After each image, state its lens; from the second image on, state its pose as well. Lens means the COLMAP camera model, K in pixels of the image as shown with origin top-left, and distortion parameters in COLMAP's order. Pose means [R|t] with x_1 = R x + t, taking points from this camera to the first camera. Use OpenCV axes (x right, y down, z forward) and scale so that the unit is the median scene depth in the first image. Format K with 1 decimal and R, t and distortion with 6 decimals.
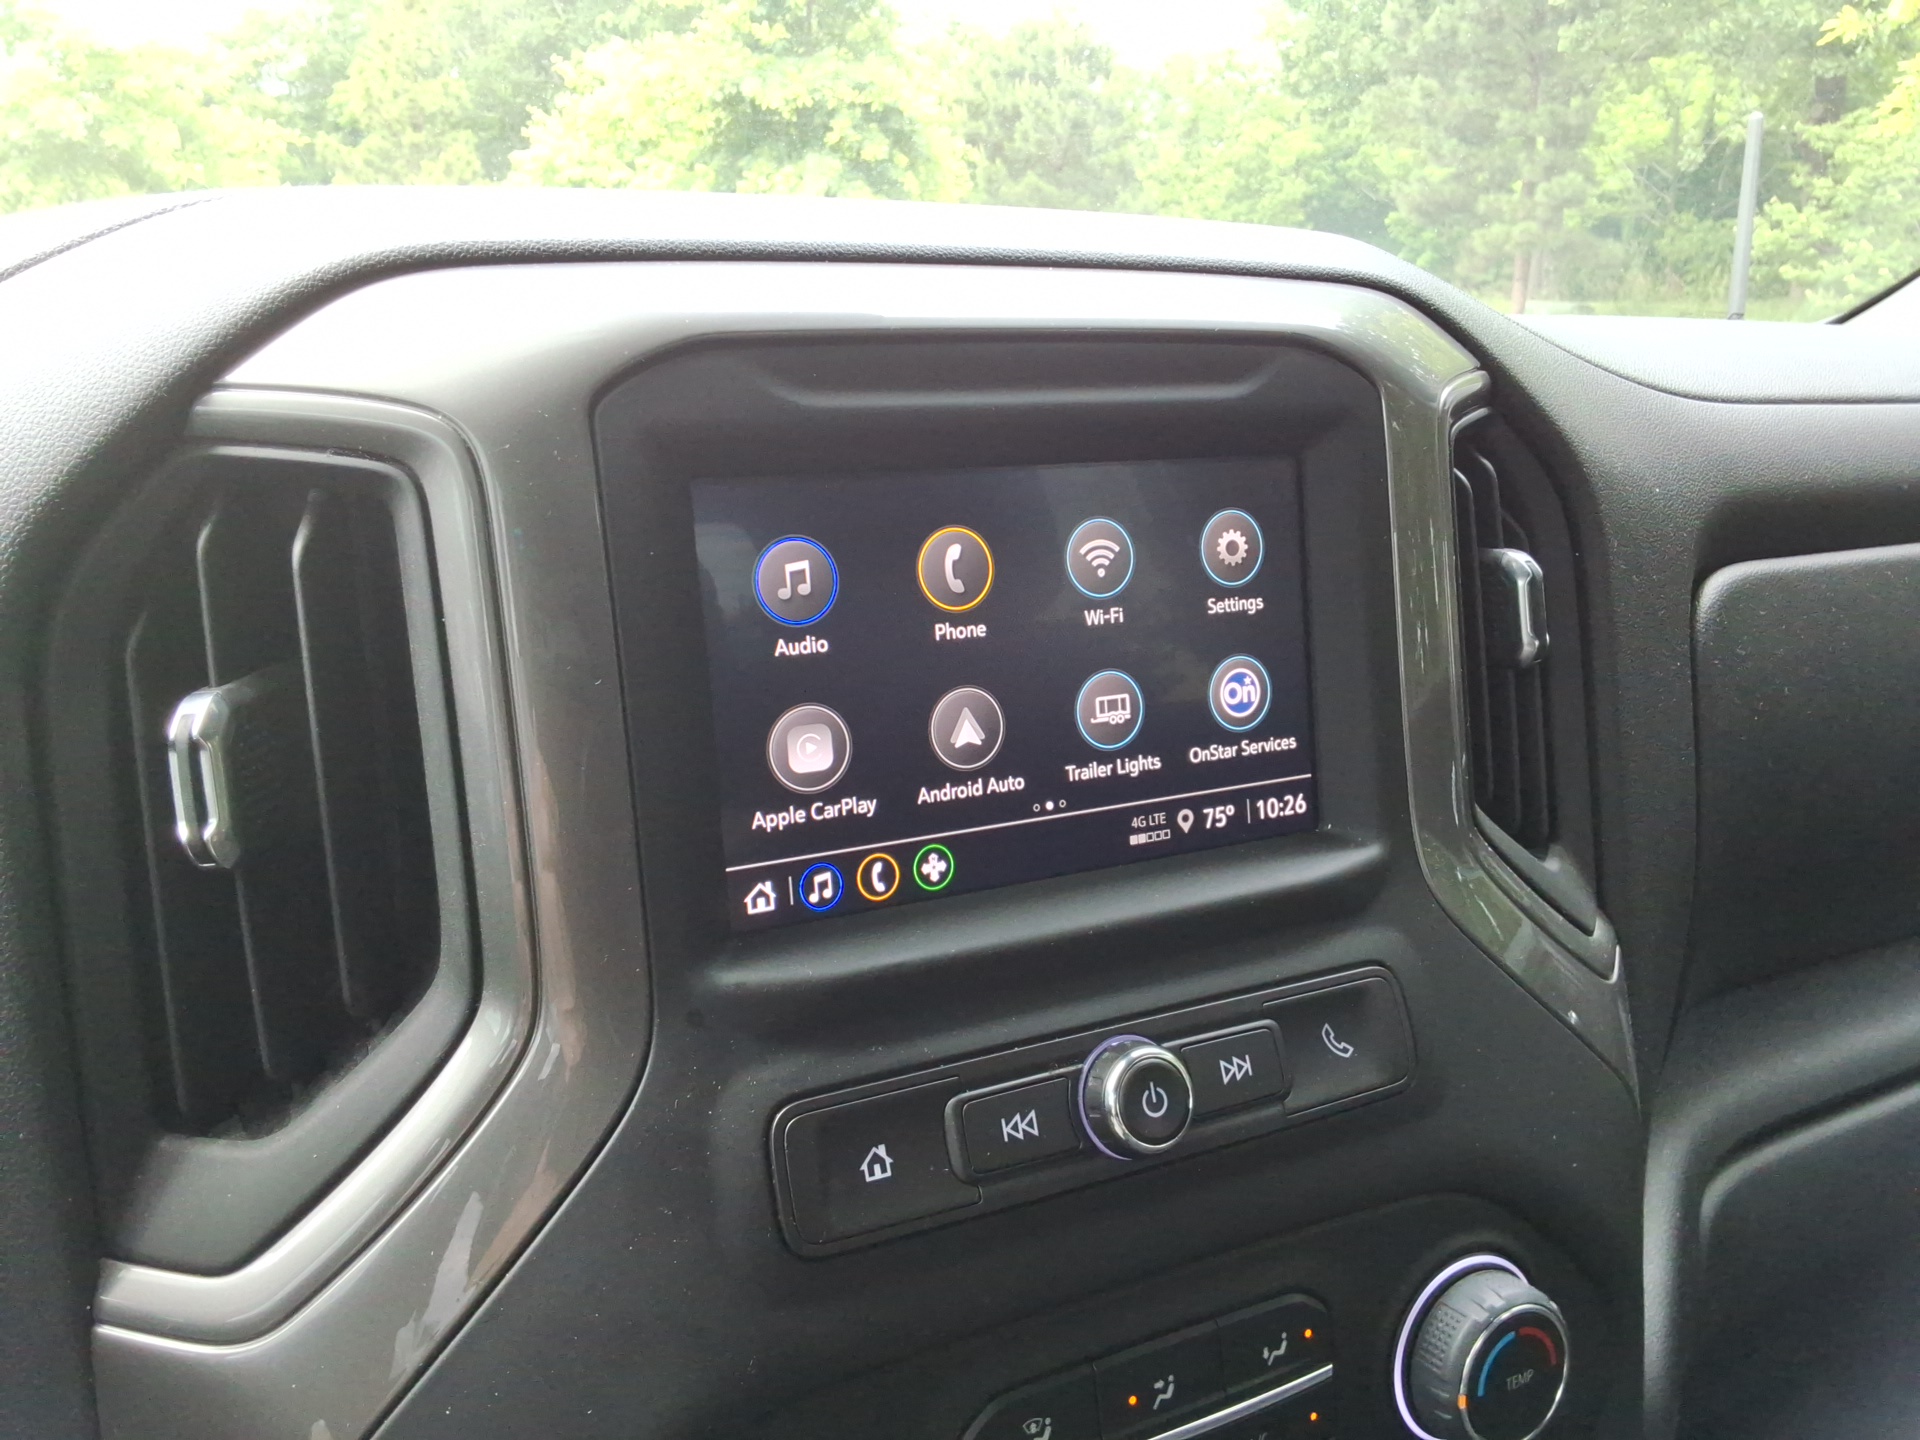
lens RADIAL K [[1542.9, 0, 972.0], [0, 1542.9, 713.9], [0, 0, 1]] dist [0.102214, -0.158070]
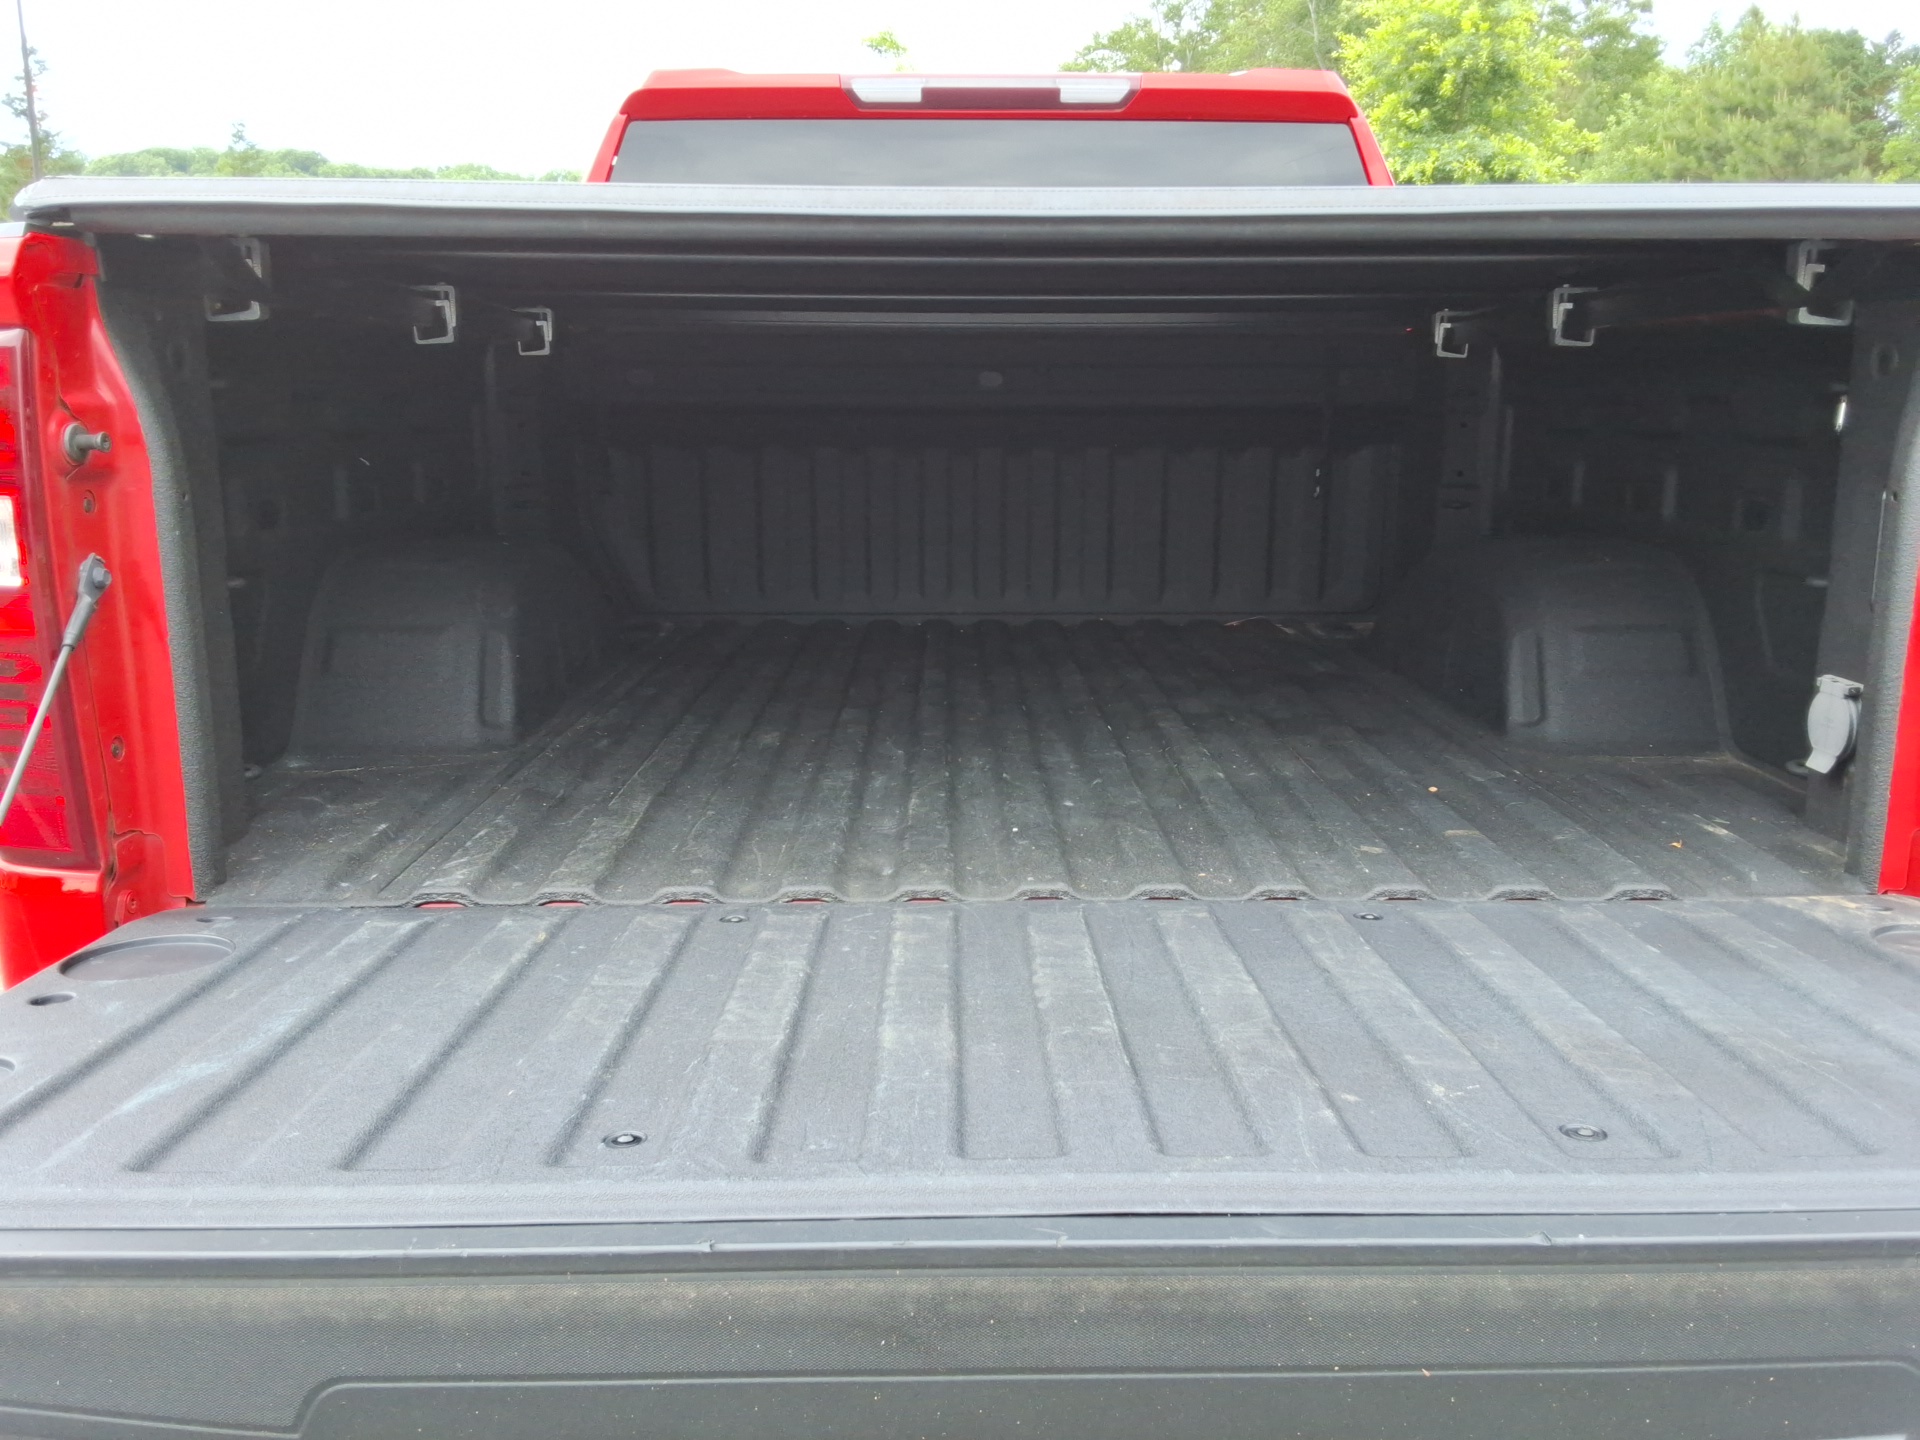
lens RADIAL K [[1542.9, 0, 977.3], [0, 1542.9, 715.1], [0, 0, 1]] dist [0.102214, -0.158070]
pose [[0.895730, 0.095446, -0.434233, 0.139941], [-0.103726, 0.994595, 0.004650, 0.063989], [0.432330, 0.040877, 0.900788, -0.245897]]
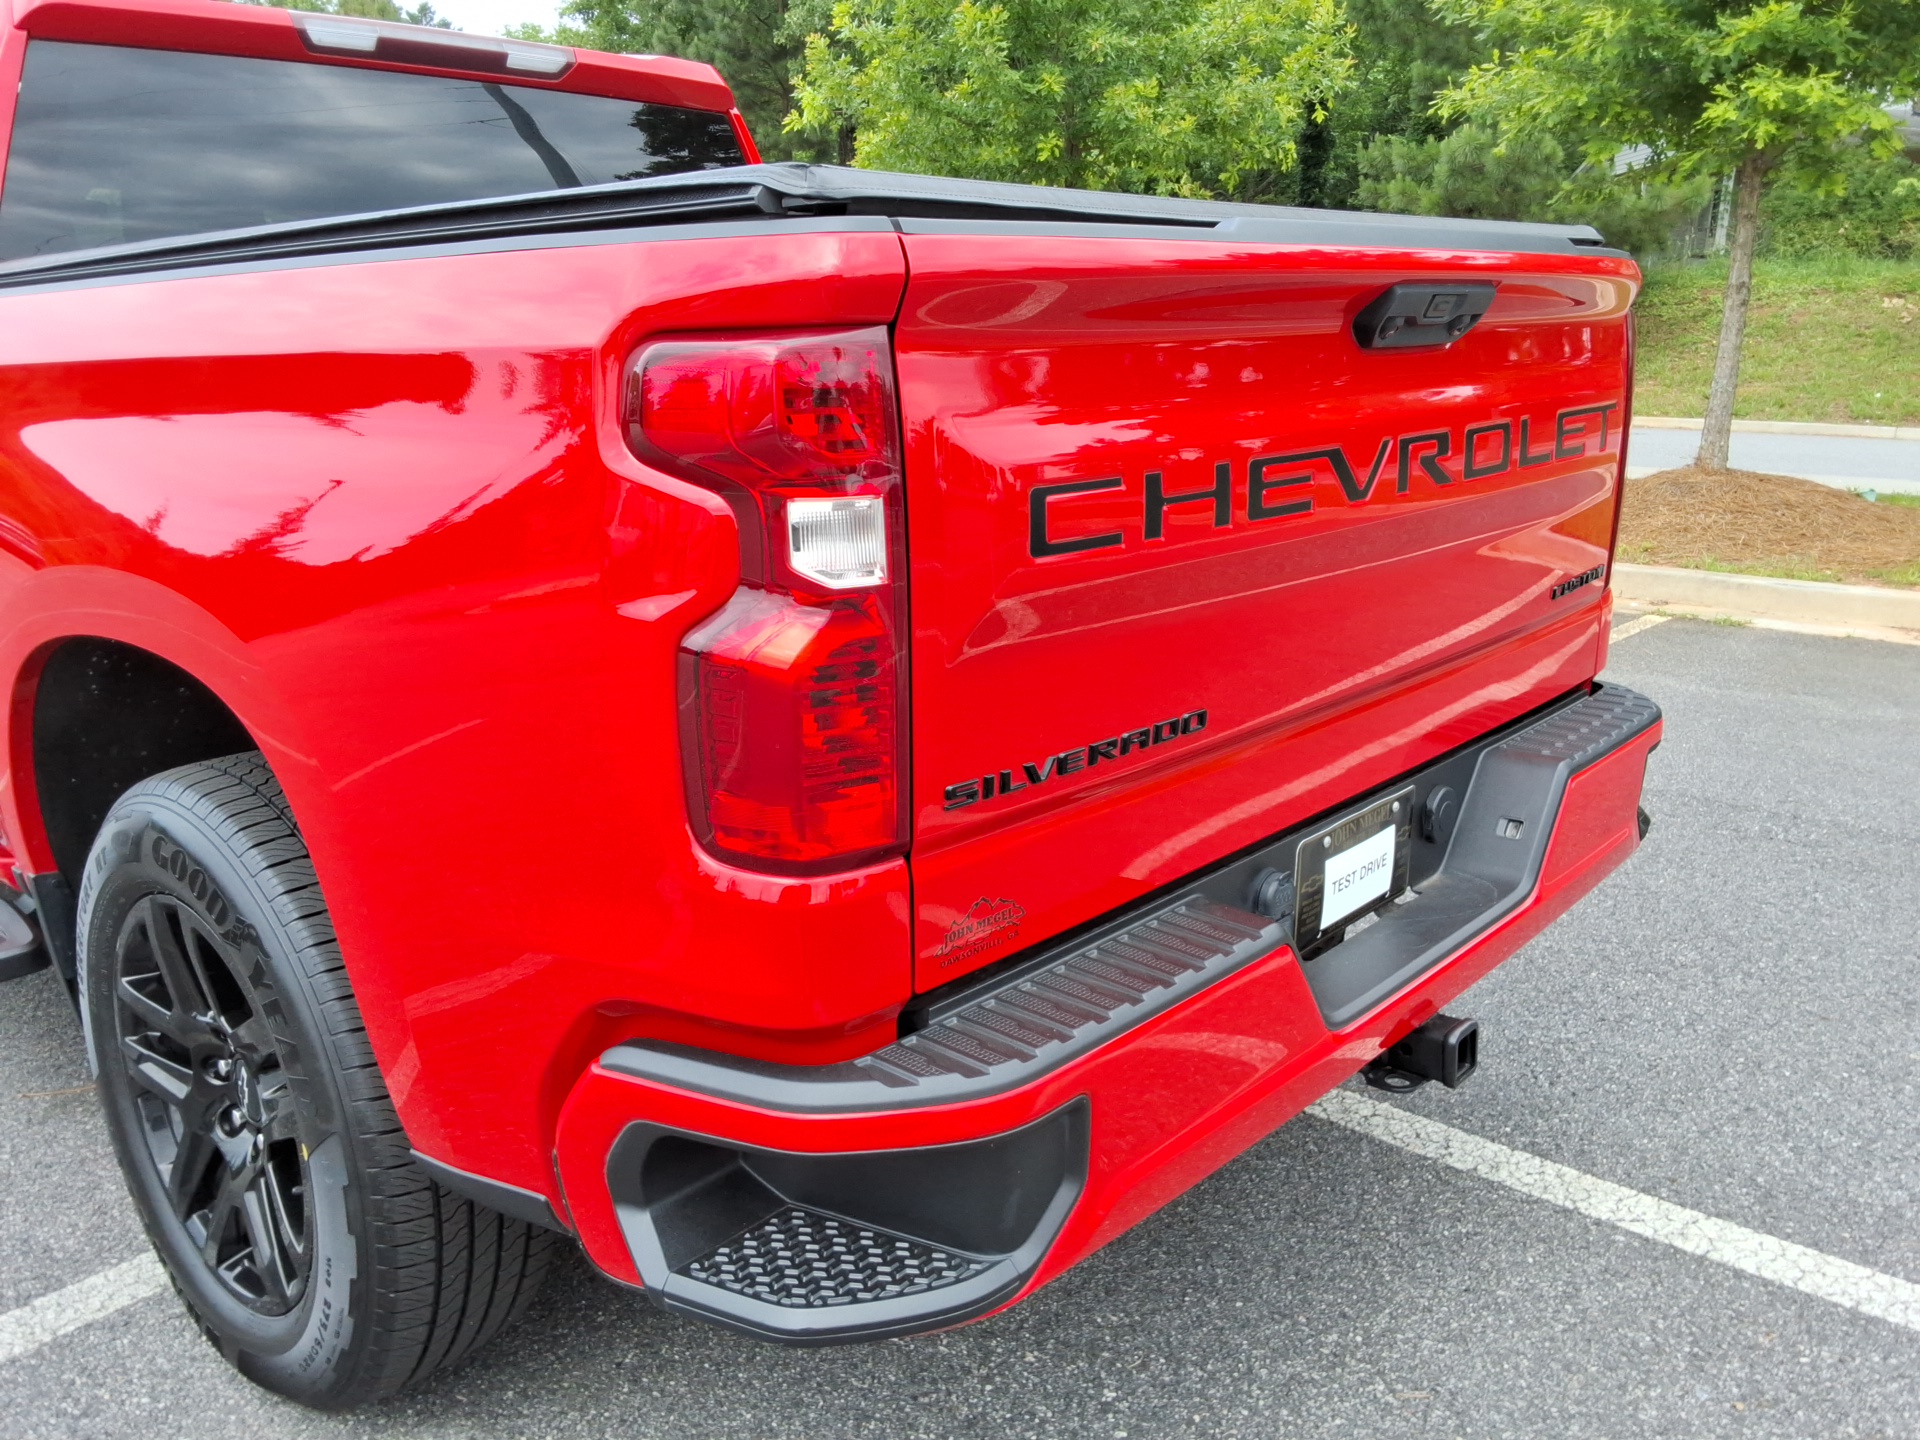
lens RADIAL K [[1542.9, 0, 978.4], [0, 1542.9, 707.8], [0, 0, 1]] dist [0.102214, -0.158070]
pose [[0.931789, -0.101805, 0.348433, 0.046833], [0.098782, 0.994757, 0.026482, 0.067293], [-0.349302, 0.009744, 0.936960, -0.270045]]
